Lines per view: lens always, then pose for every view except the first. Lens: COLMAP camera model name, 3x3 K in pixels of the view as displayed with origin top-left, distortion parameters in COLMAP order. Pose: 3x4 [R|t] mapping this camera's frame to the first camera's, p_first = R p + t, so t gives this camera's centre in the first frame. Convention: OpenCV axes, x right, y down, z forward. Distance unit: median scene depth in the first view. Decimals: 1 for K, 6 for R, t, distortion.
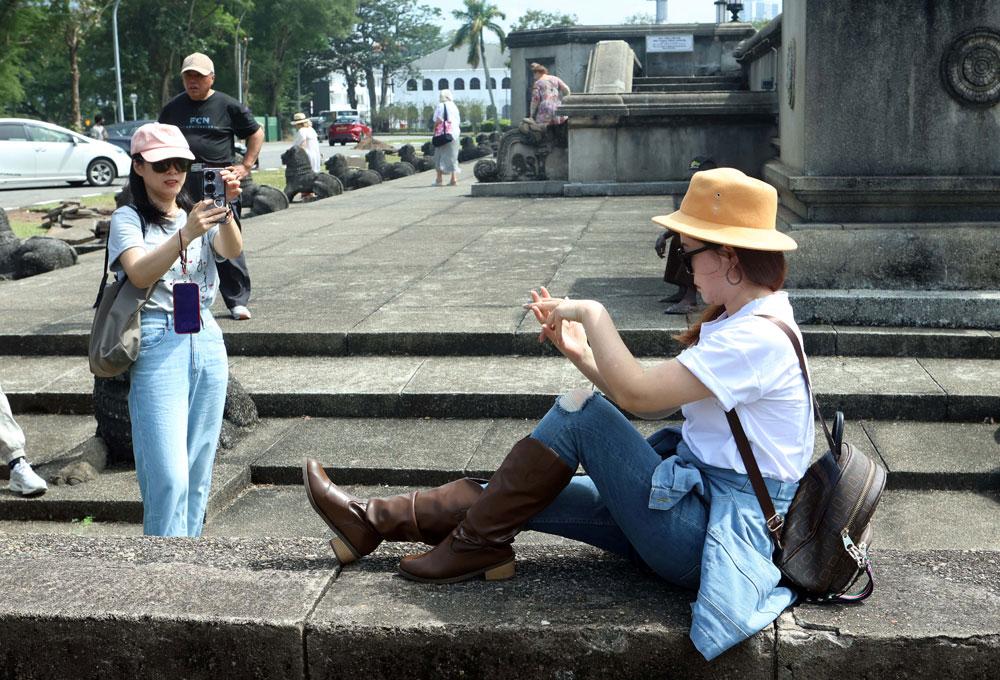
lens RADIAL K [[1419.0, 0, 500.0], [0, 1419.0, 340.0], [0, 0, 1]] dist [-0.015326, 0.022729]
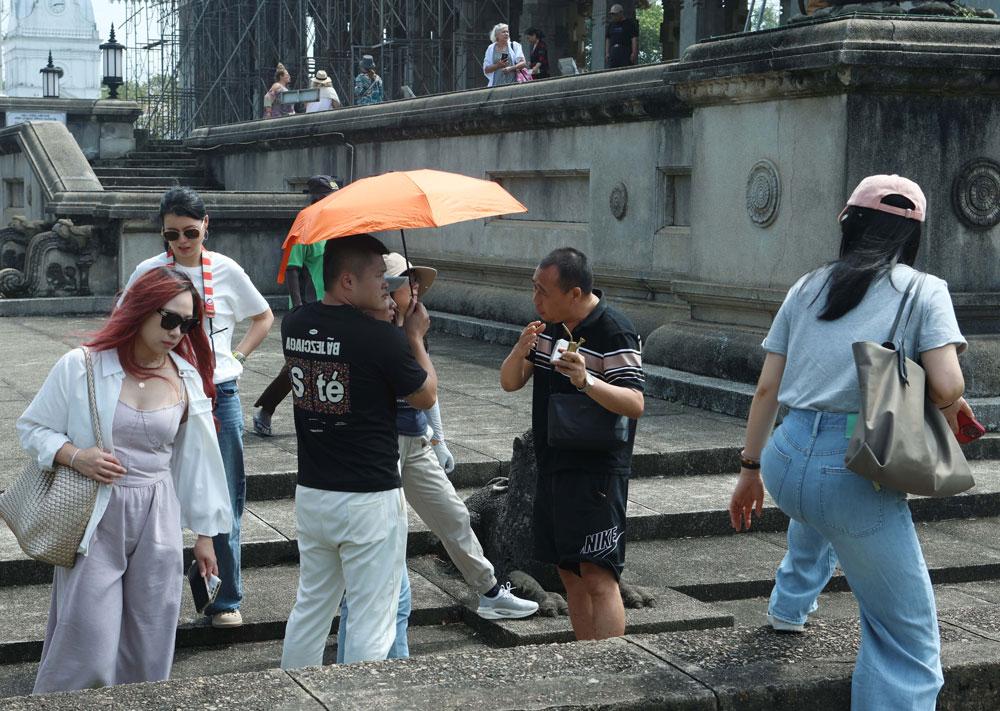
lens RADIAL K [[1807.1, 0, 500.0], [0, 1807.1, 355.5], [0, 0, 1]] dist [0.082604, -0.006963]
pose [[0.889773, -0.020398, 0.455947, -0.628493], [0.055186, 0.996479, -0.063114, 0.000331], [-0.453055, 0.081319, 0.887766, -0.069055]]
